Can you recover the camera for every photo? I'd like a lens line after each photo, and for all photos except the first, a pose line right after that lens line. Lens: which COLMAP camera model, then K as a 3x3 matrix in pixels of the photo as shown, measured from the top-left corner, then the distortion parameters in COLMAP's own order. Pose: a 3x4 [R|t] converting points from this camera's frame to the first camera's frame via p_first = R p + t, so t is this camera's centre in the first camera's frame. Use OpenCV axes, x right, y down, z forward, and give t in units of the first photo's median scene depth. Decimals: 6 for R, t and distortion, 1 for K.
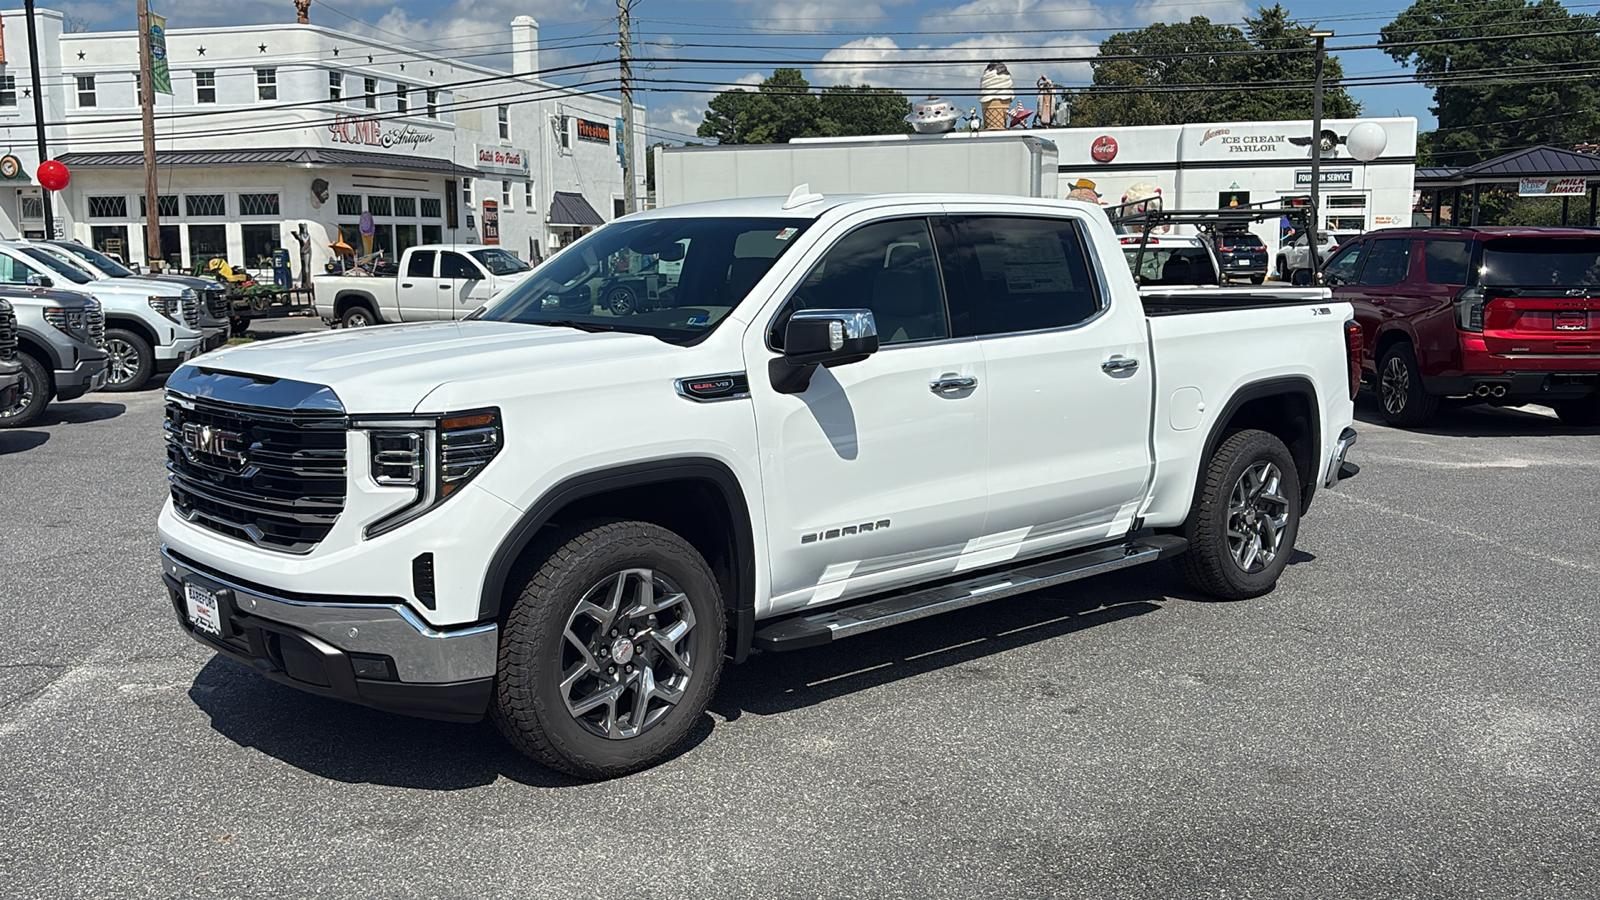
lens RADIAL K [[1487.6, 0, 765.1], [0, 1487.6, 439.6], [0, 0, 1]] dist [0.065686, -0.104148]
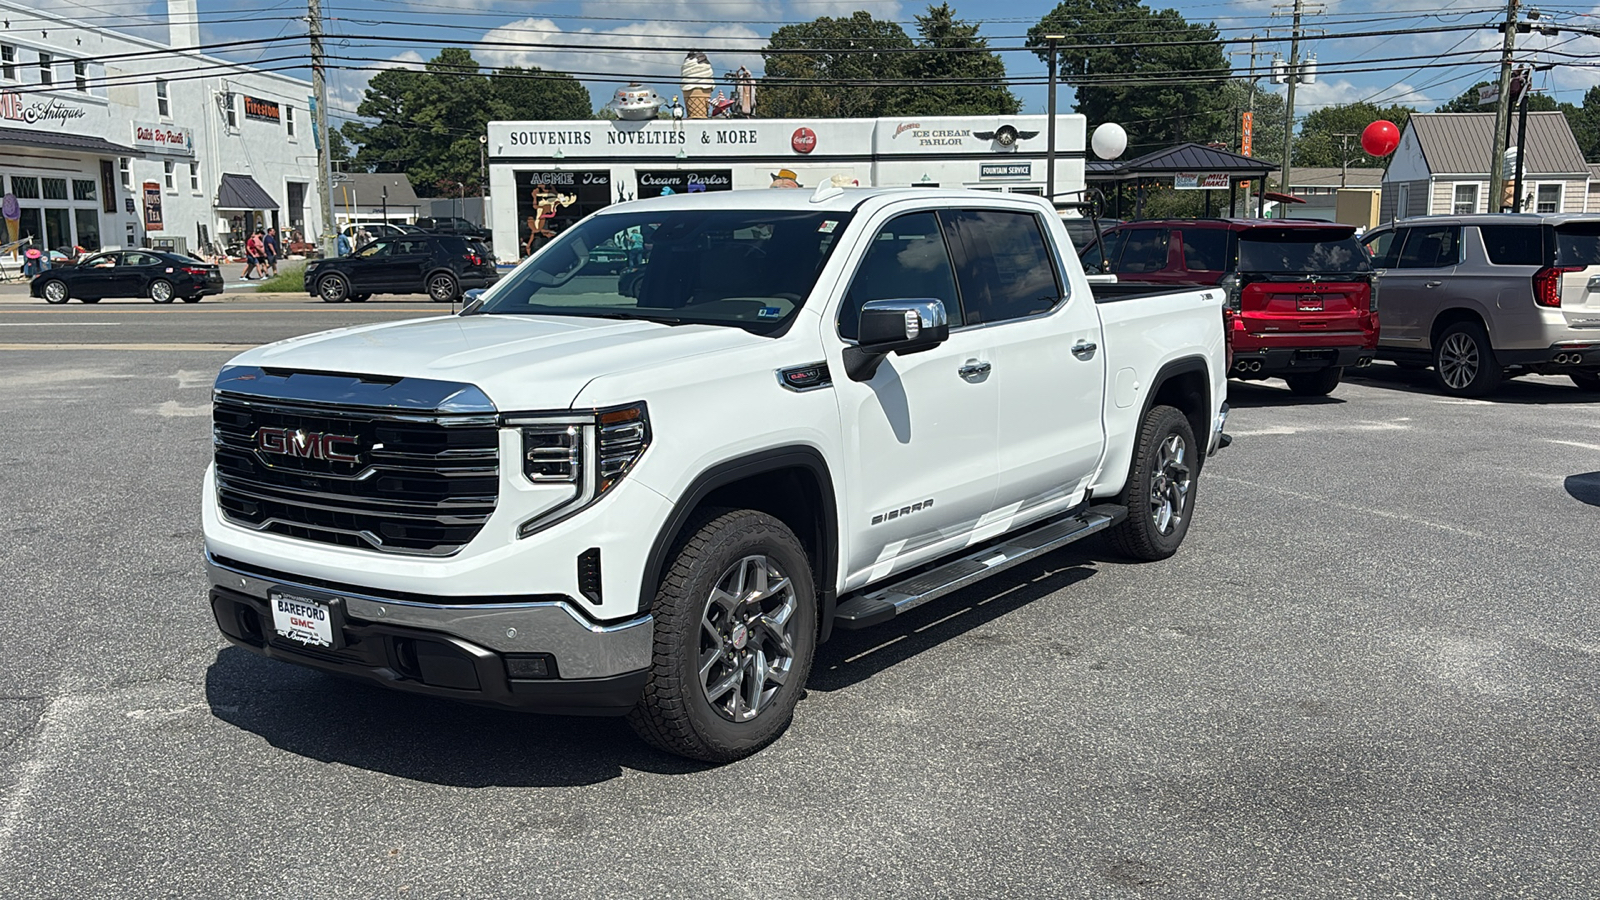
lens RADIAL K [[1492.7, 0, 800.0], [0, 1492.7, 450.0], [0, 0, 1]] dist [0.064269, -0.098297]
pose [[0.969962, -0.034392, 0.240814, -0.188058], [0.030785, 0.999351, 0.018728, -0.002546], [-0.241301, -0.010752, 0.970391, -0.002991]]
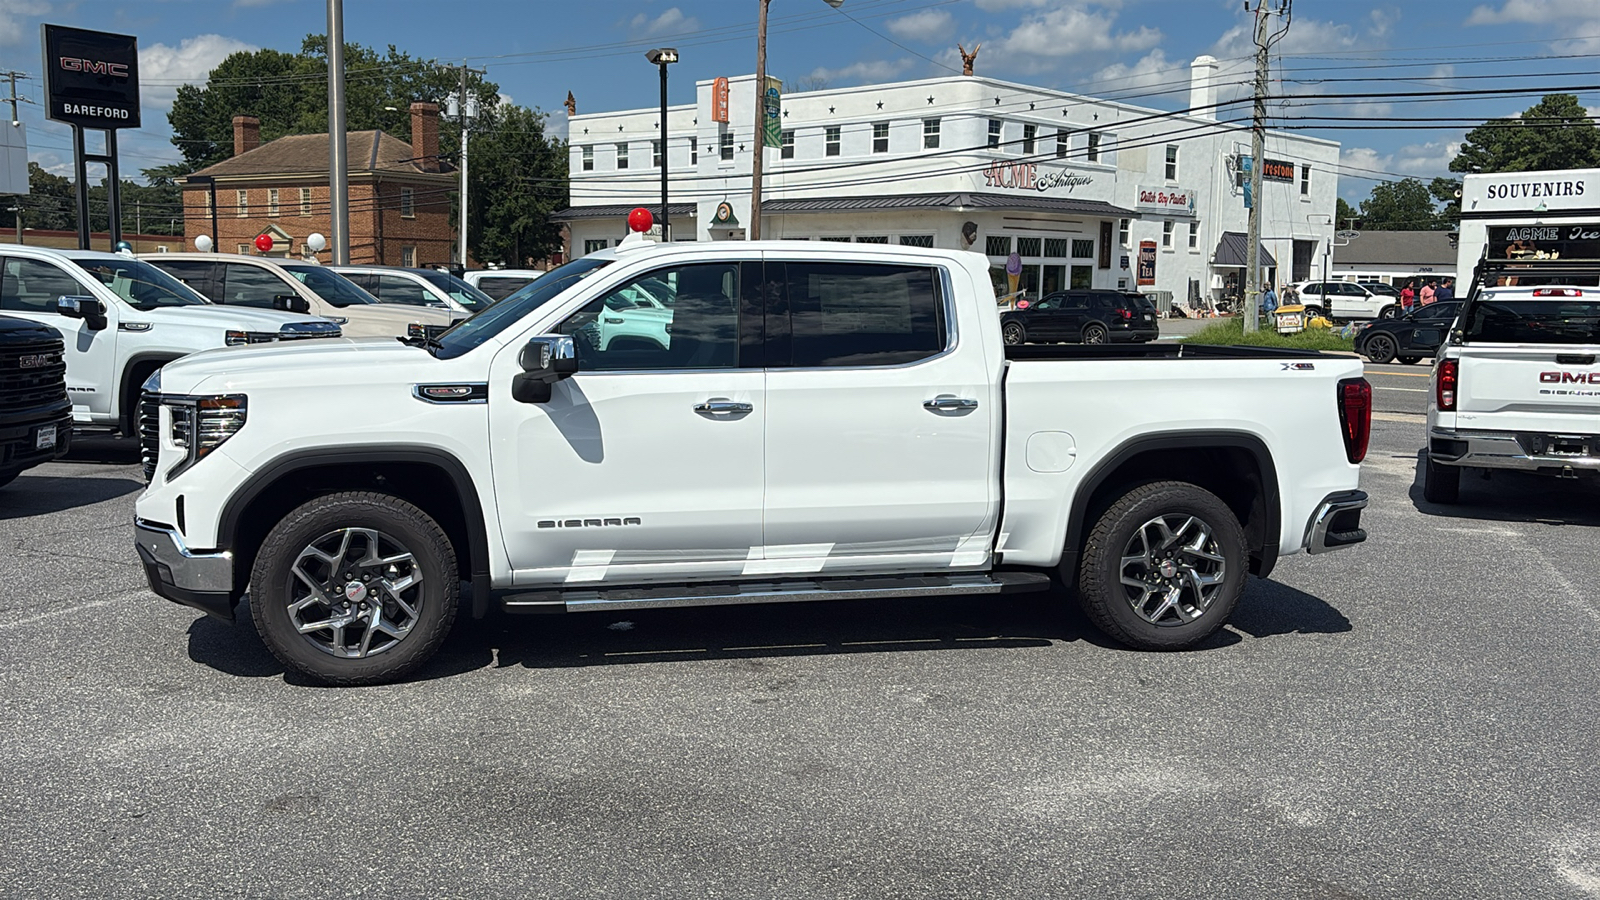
lens RADIAL K [[1492.7, 0, 800.0], [0, 1492.7, 450.0], [0, 0, 1]] dist [0.064269, -0.098297]
pose [[0.890252, 0.071014, -0.449898, 0.519590], [-0.079898, 0.996803, -0.000761, -0.006371], [0.448406, 0.036624, 0.893080, 0.002474]]
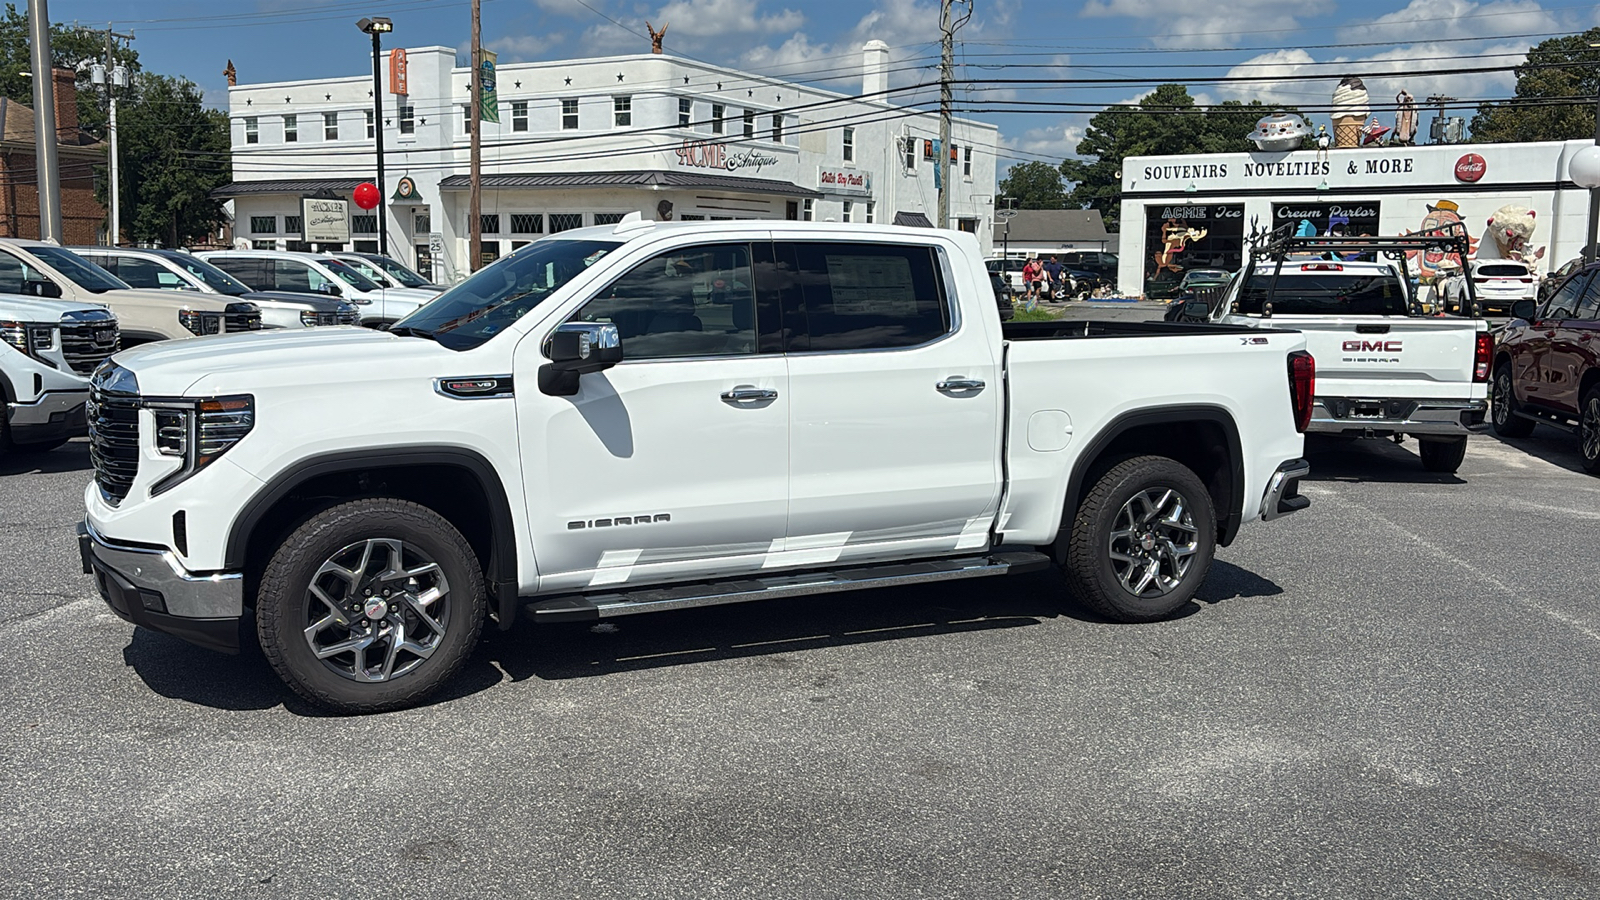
lens RADIAL K [[1487.6, 0, 765.1], [0, 1487.6, 439.6], [0, 0, 1]] dist [0.065686, -0.104148]
pose [[0.965714, 0.044952, -0.255689, 0.312333], [-0.048076, 0.998826, -0.005979, 0.001011], [0.255120, 0.018066, 0.966741, -0.040373]]
